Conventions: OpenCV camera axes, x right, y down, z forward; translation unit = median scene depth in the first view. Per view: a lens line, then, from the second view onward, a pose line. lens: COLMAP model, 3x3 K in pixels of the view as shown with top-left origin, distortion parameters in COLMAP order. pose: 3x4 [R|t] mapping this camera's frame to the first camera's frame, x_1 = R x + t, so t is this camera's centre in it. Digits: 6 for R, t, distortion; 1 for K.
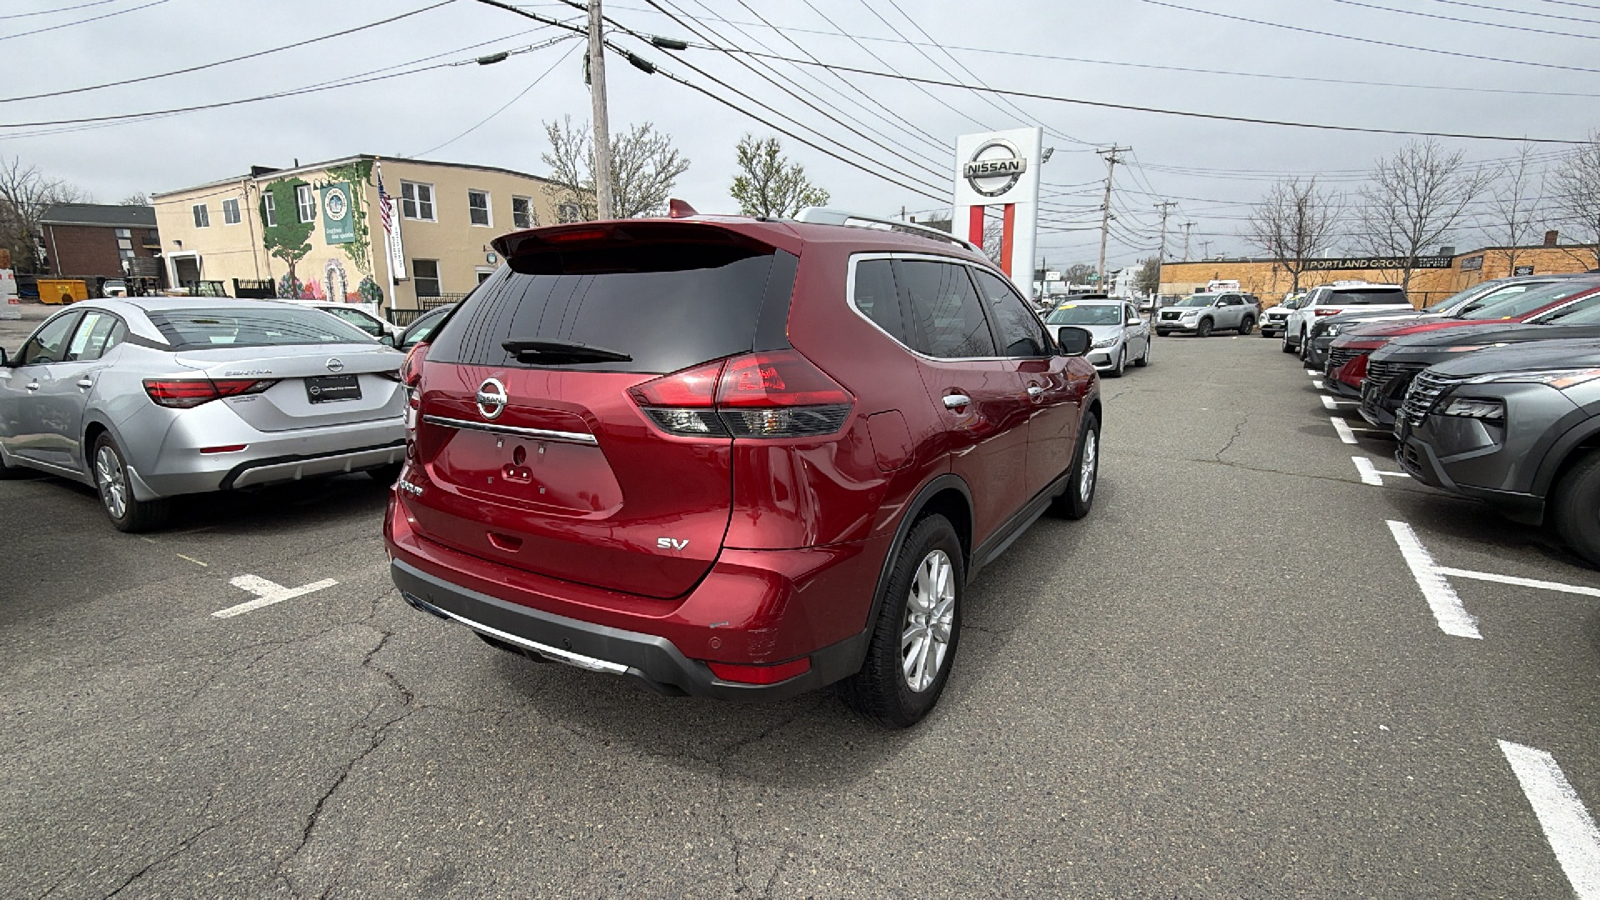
lens RADIAL K [[729.4, 0, 800.7], [0, 729.4, 448.2], [0, 0, 1]] dist [-0.001238, -0.000289]
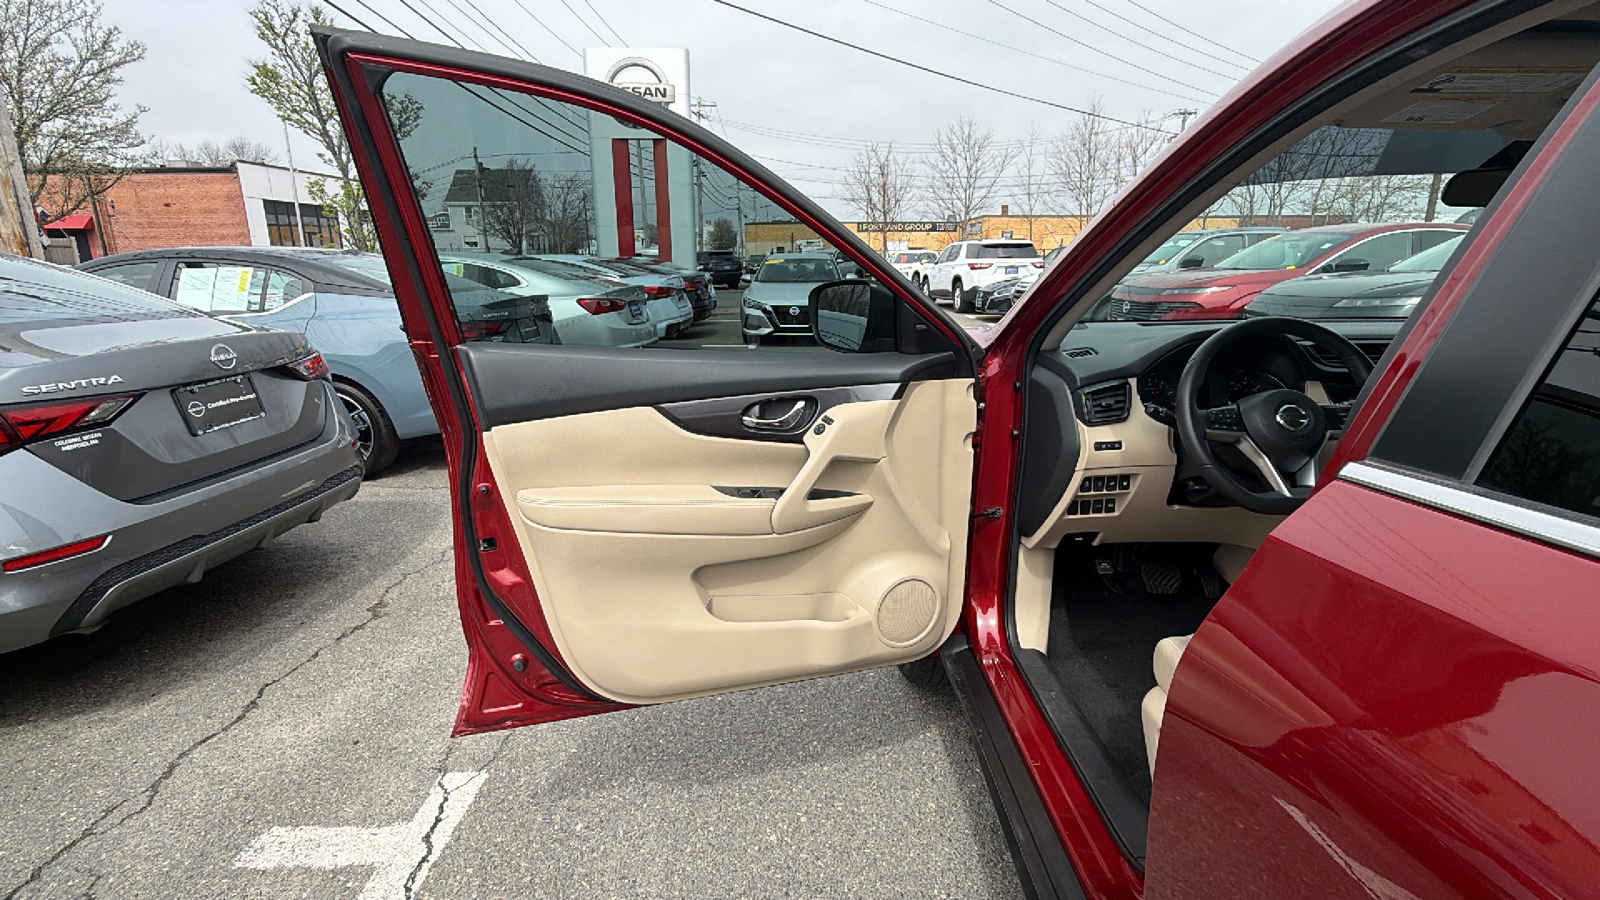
lens RADIAL K [[729.4, 0, 800.9], [0, 729.4, 449.3], [0, 0, 1]] dist [-0.001238, -0.000289]
pose [[0.849167, -0.133278, 0.511030, -0.052375], [0.105461, 0.990937, 0.083198, -0.031565], [-0.517487, -0.016755, 0.855527, 0.181792]]
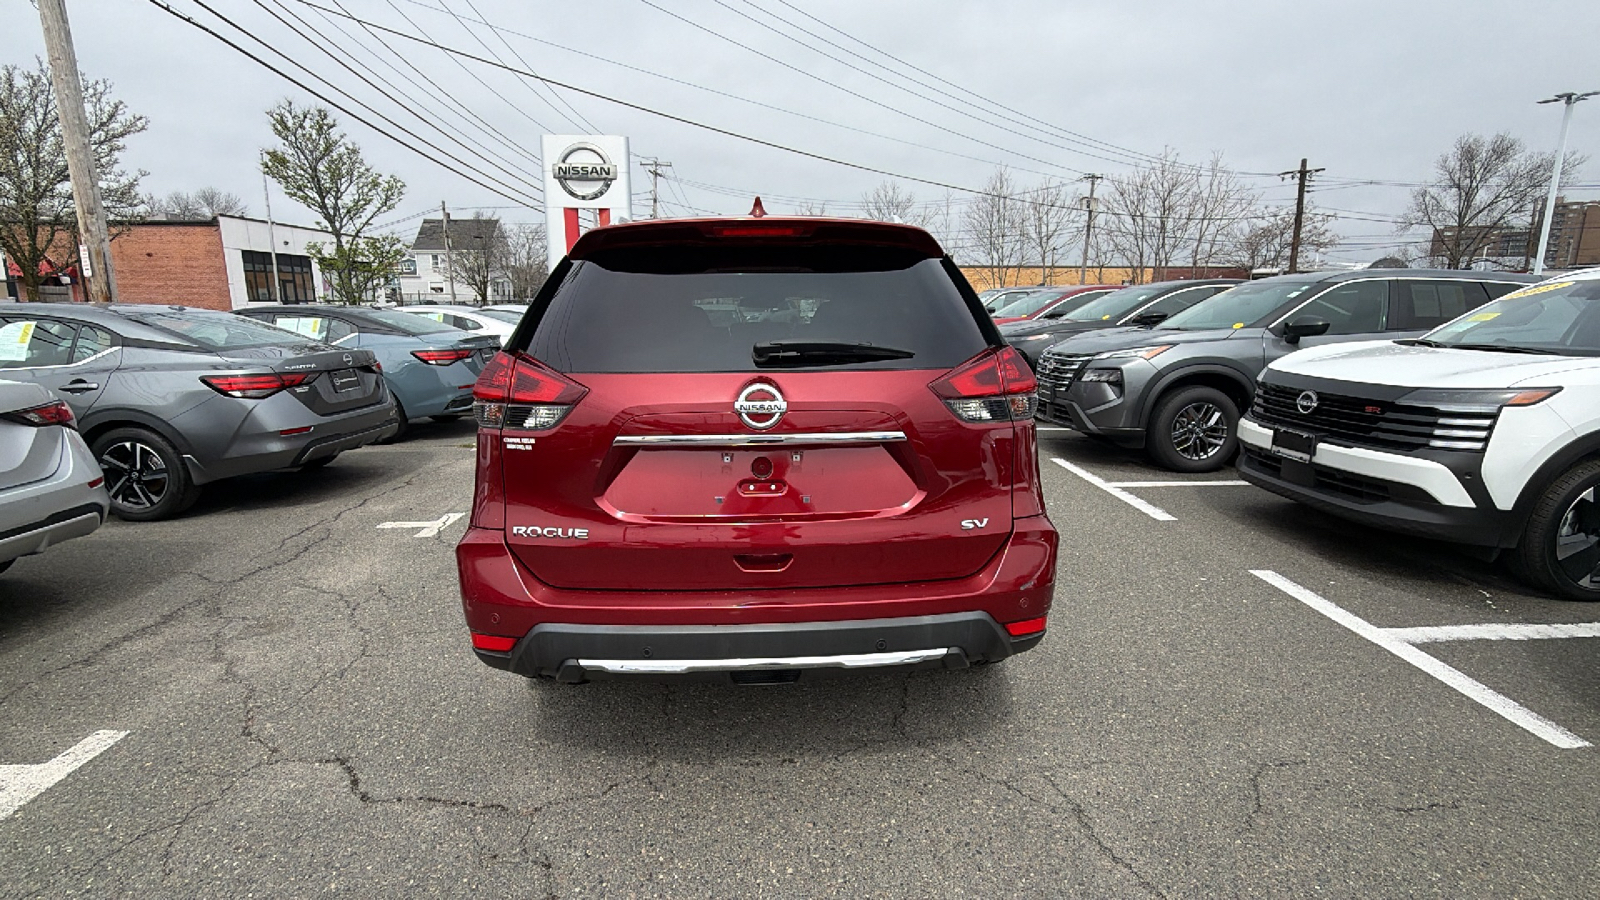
lens RADIAL K [[729.4, 0, 799.6], [0, 729.4, 448.0], [0, 0, 1]] dist [-0.001238, -0.000289]
pose [[0.825539, -0.108053, 0.553904, -0.083858], [0.111140, 0.993406, 0.028146, -0.003521], [-0.553293, 0.038325, 0.832104, 0.020128]]
